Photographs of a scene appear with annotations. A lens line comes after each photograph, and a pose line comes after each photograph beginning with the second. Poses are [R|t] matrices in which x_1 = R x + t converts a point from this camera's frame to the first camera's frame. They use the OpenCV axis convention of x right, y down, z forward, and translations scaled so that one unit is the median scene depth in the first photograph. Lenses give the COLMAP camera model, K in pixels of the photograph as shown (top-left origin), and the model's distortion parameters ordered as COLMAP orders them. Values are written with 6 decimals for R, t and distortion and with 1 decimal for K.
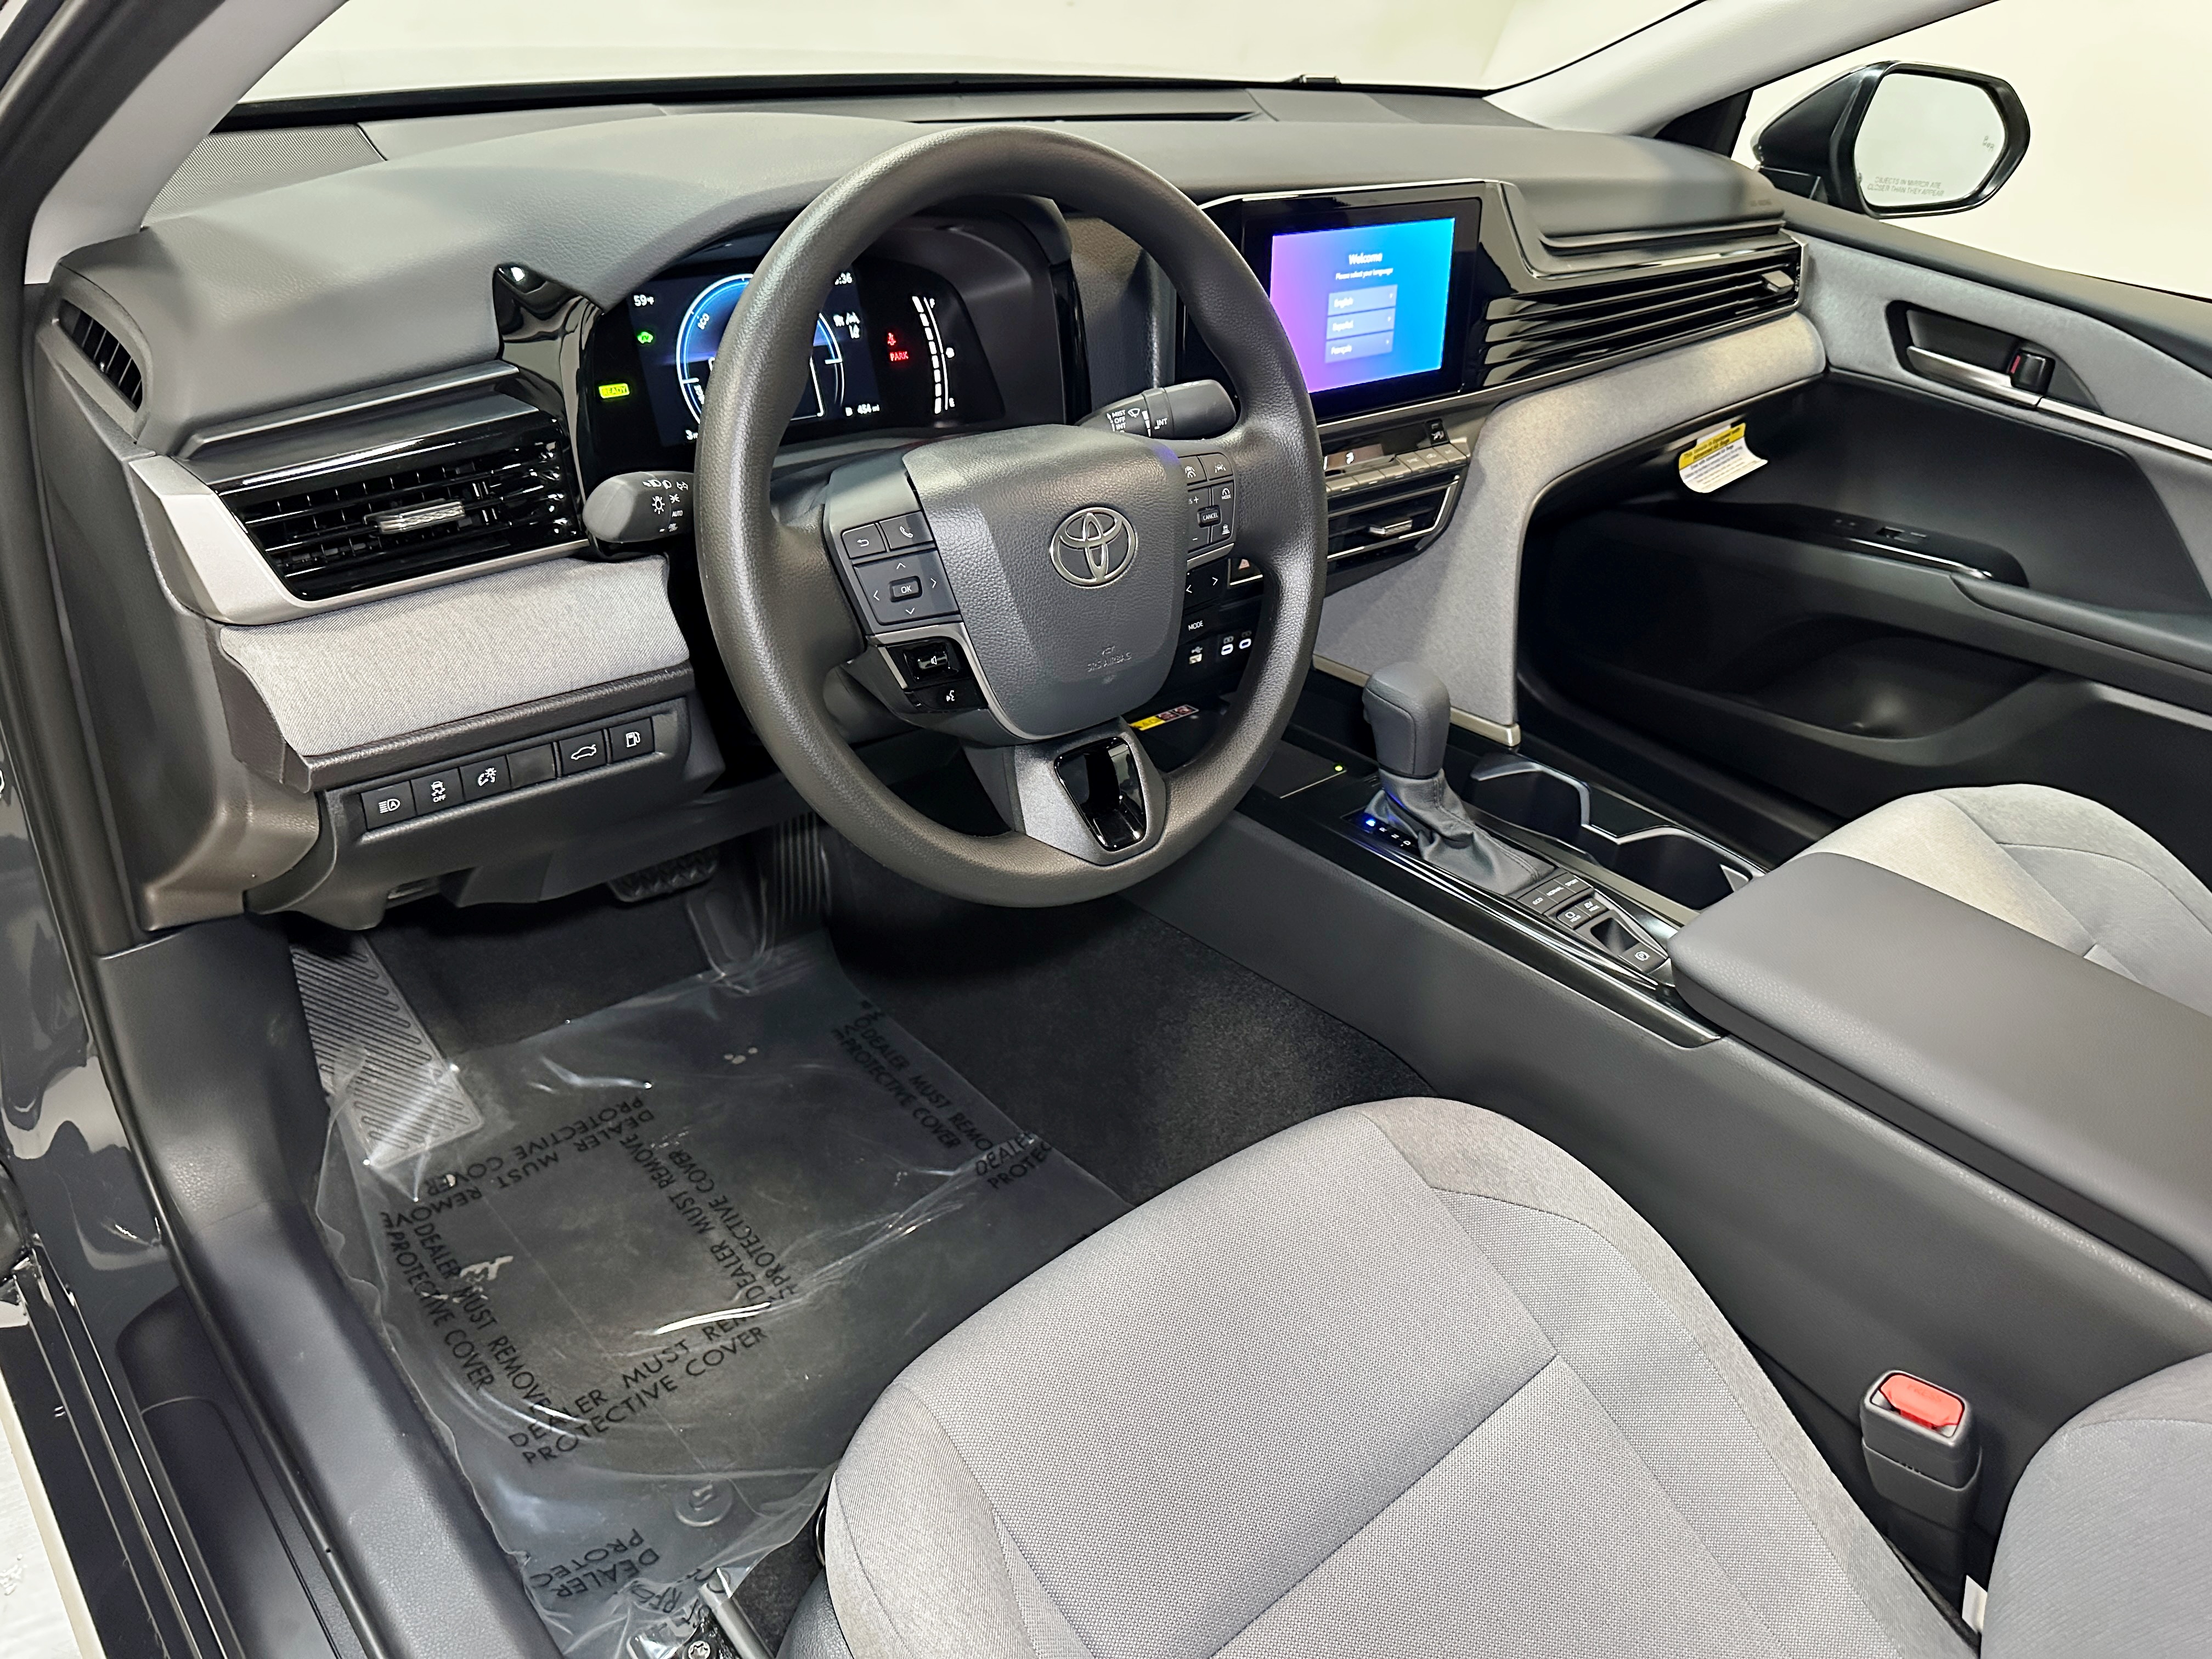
lens RADIAL K [[1498.8, 0, 1065.5], [0, 1498.8, 836.1], [0, 0, 1]] dist [0.064781, -0.098340]
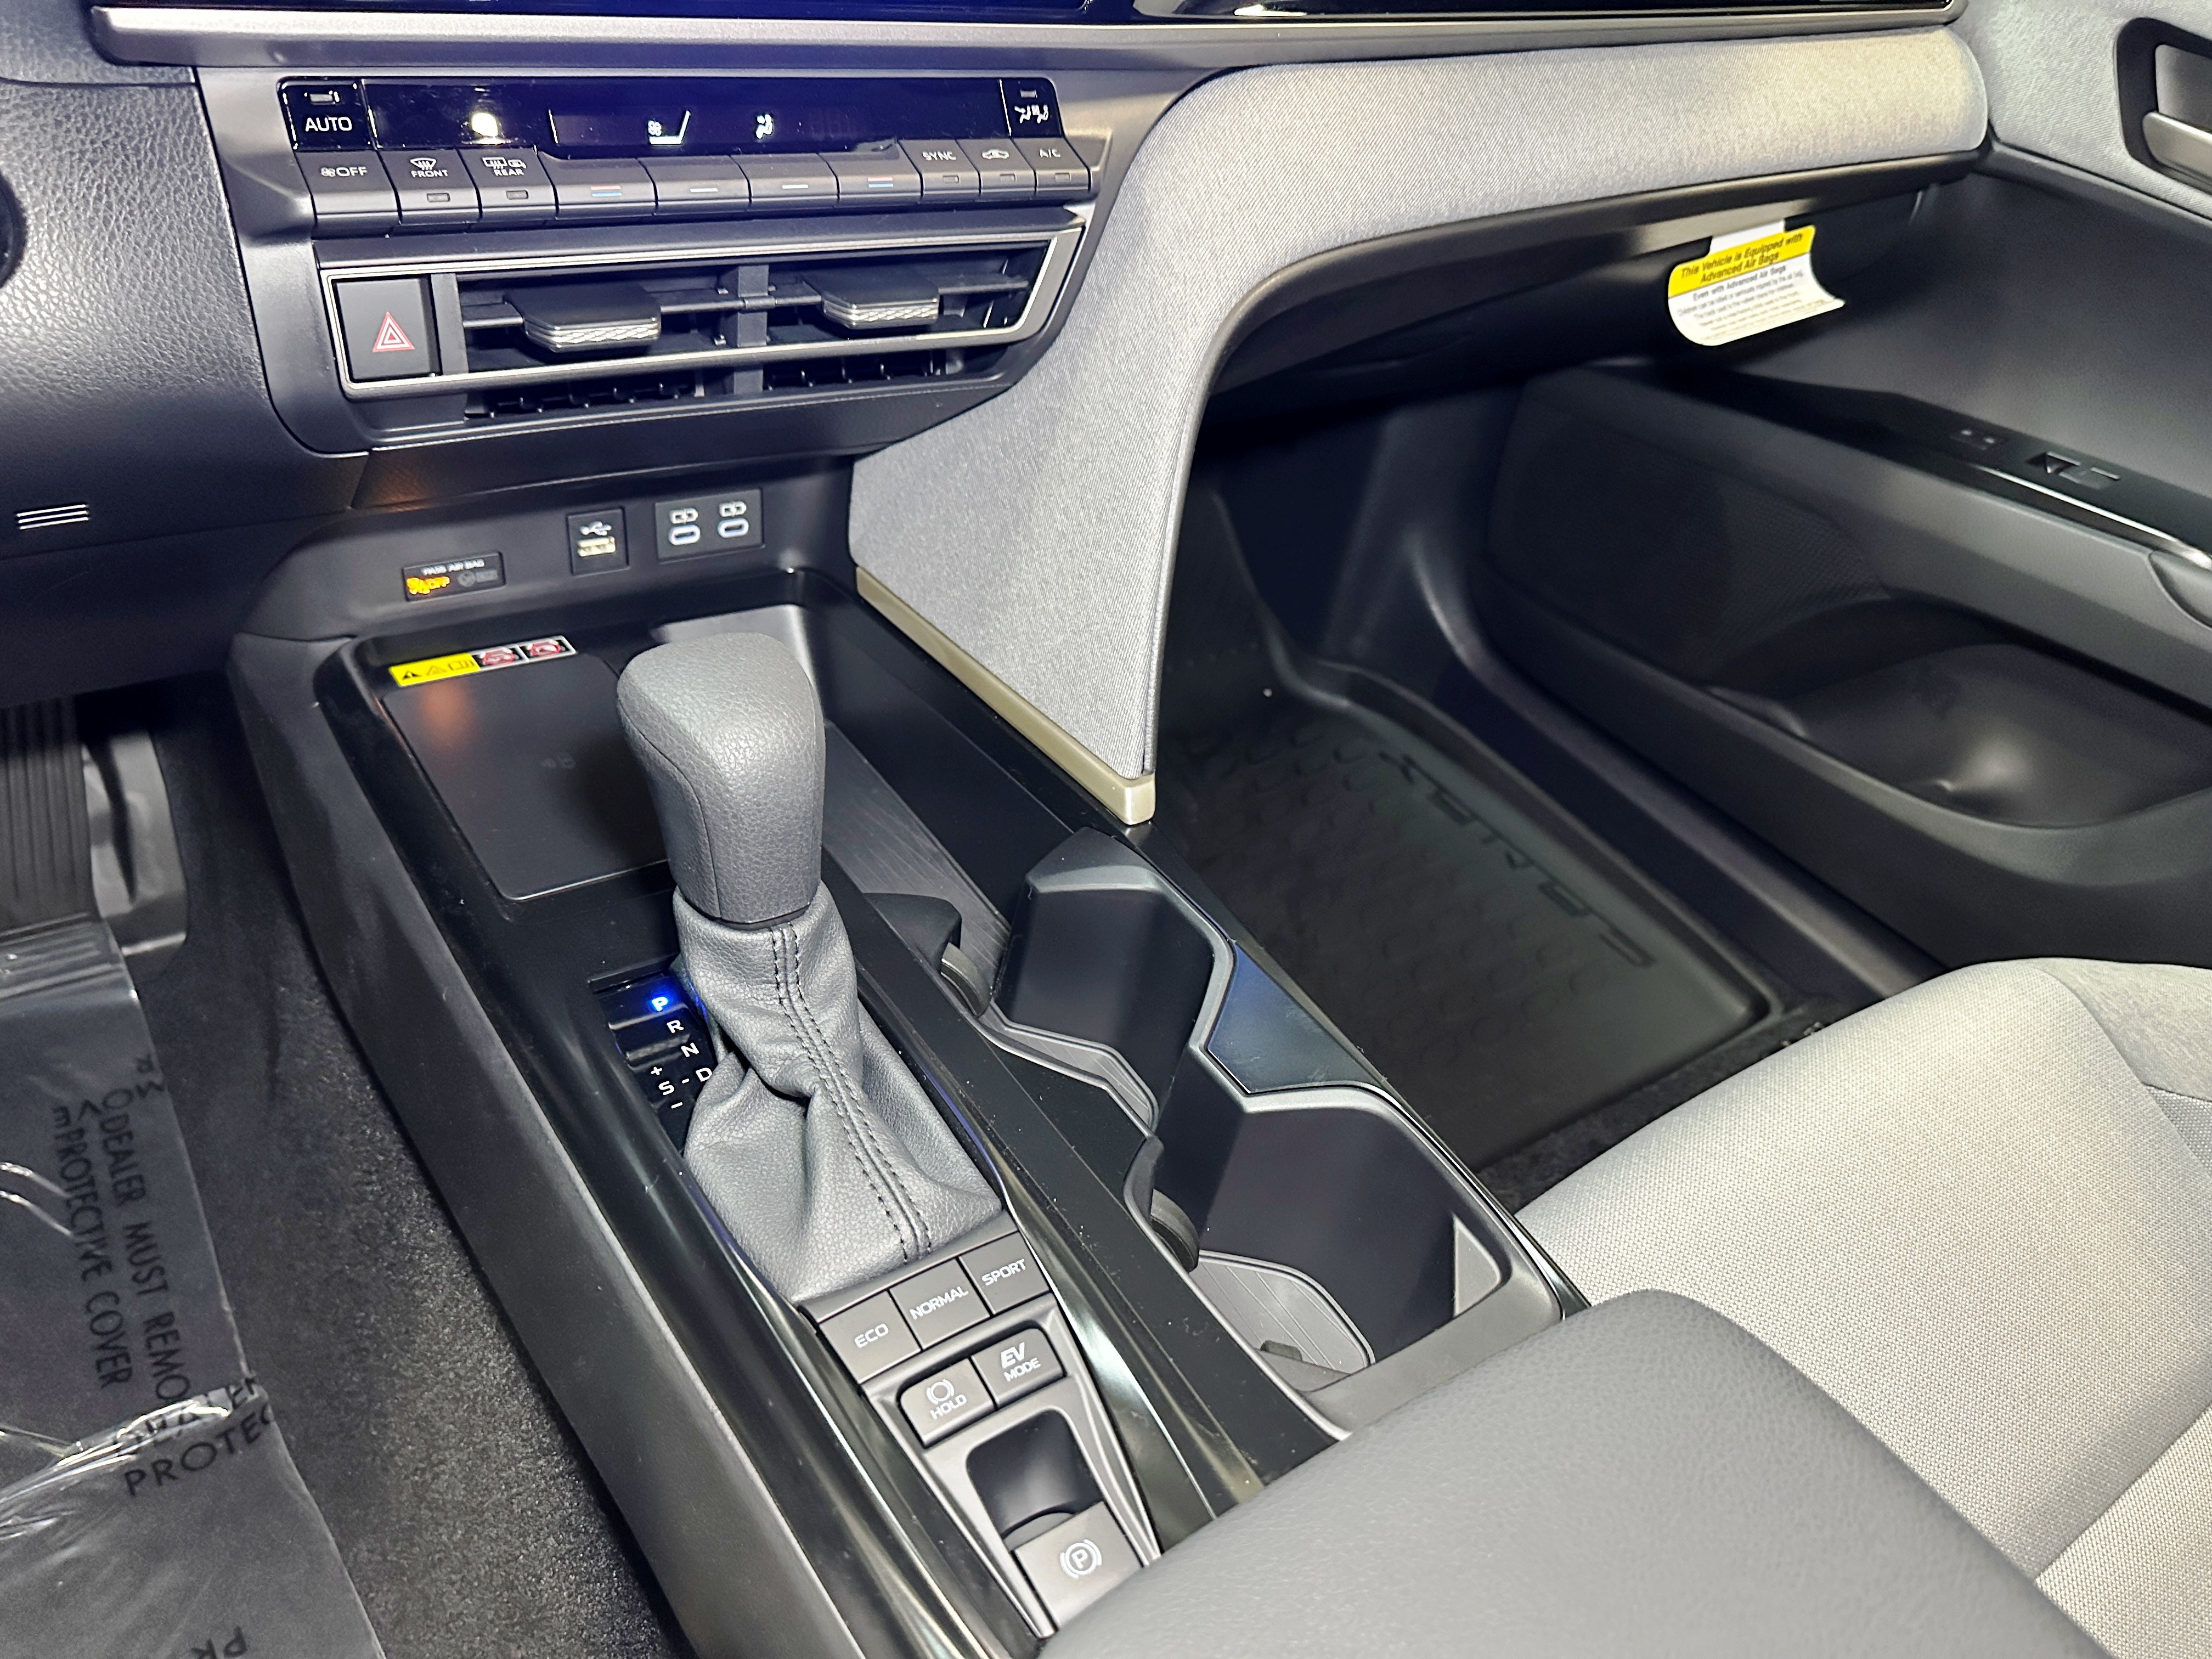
lens RADIAL K [[1555.1, 0, 1104.8], [0, 1555.1, 809.8], [0, 0, 1]] dist [0.026315, -0.022817]
pose [[0.991159, 0.128271, -0.033929, 0.257877], [-0.124846, 0.988192, 0.088824, -0.090038], [0.044922, -0.083803, 0.995469, 0.439692]]
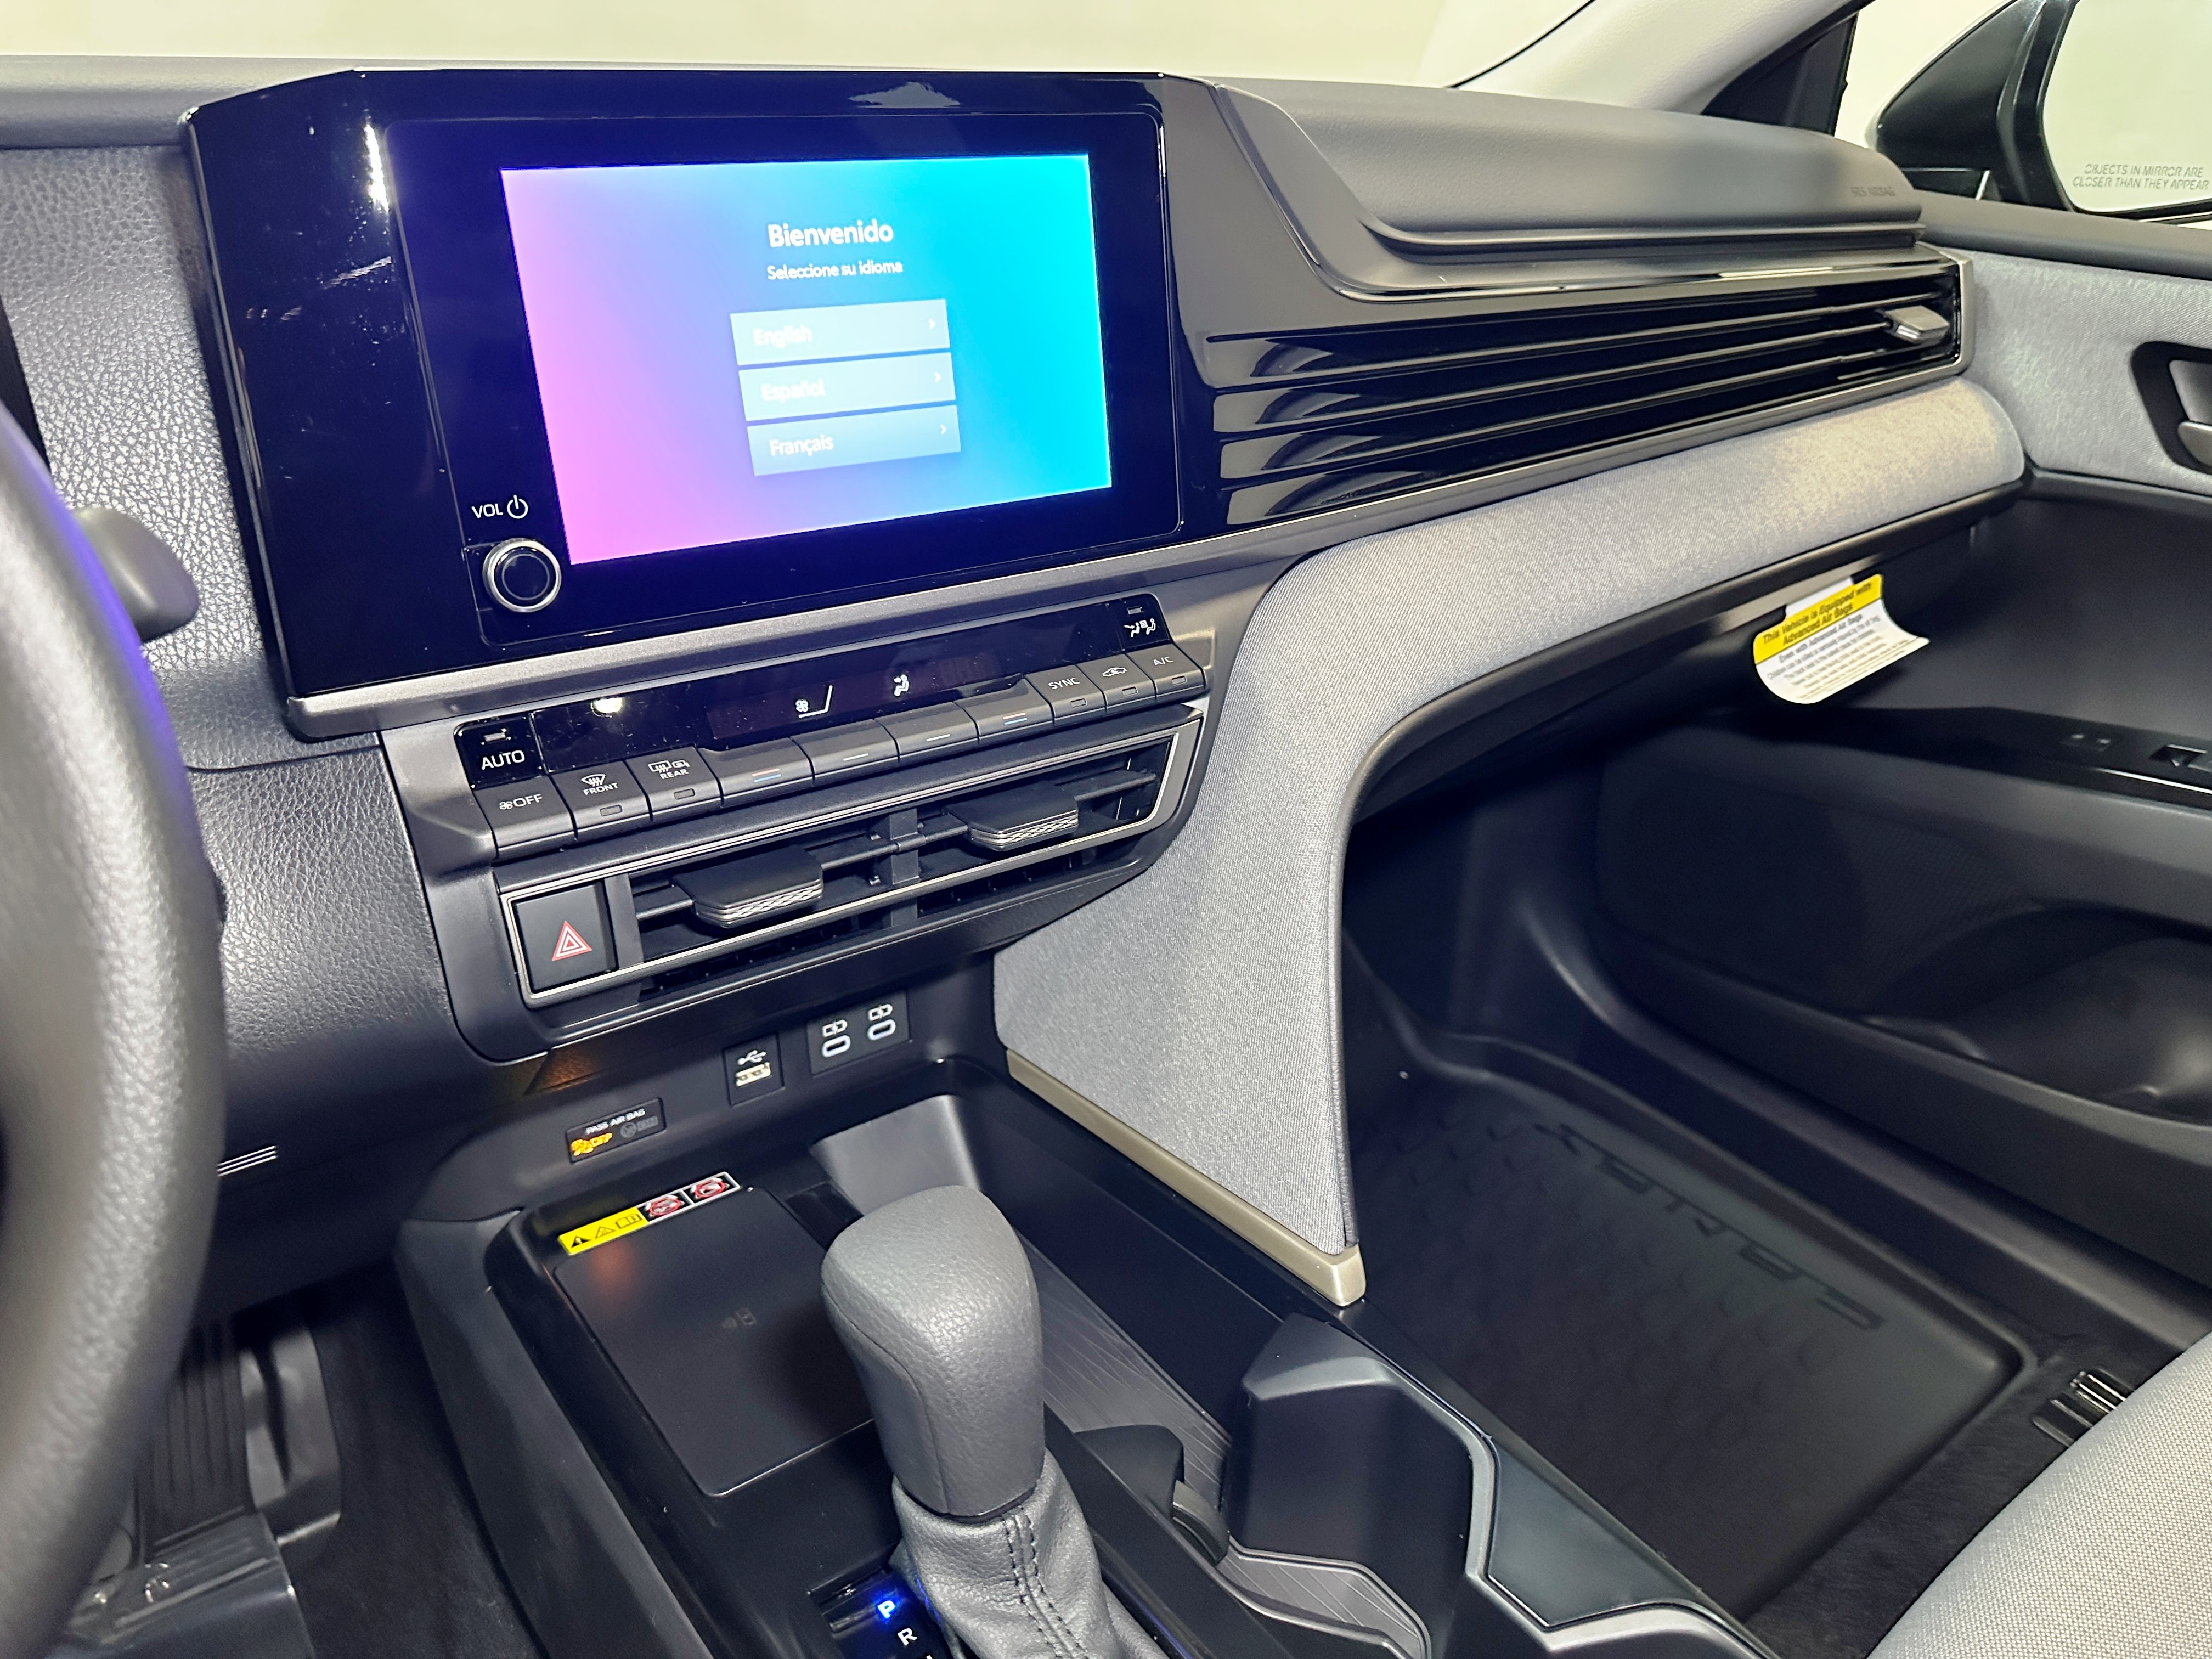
lens RADIAL K [[1549.2, 0, 1116.1], [0, 1549.2, 814.4], [0, 0, 1]] dist [0.056915, -0.073515]
pose [[0.995146, -0.030045, -0.093713, 0.235119], [0.016968, 0.990379, -0.137338, -0.118902], [0.096938, 0.135081, 0.986081, 0.446154]]
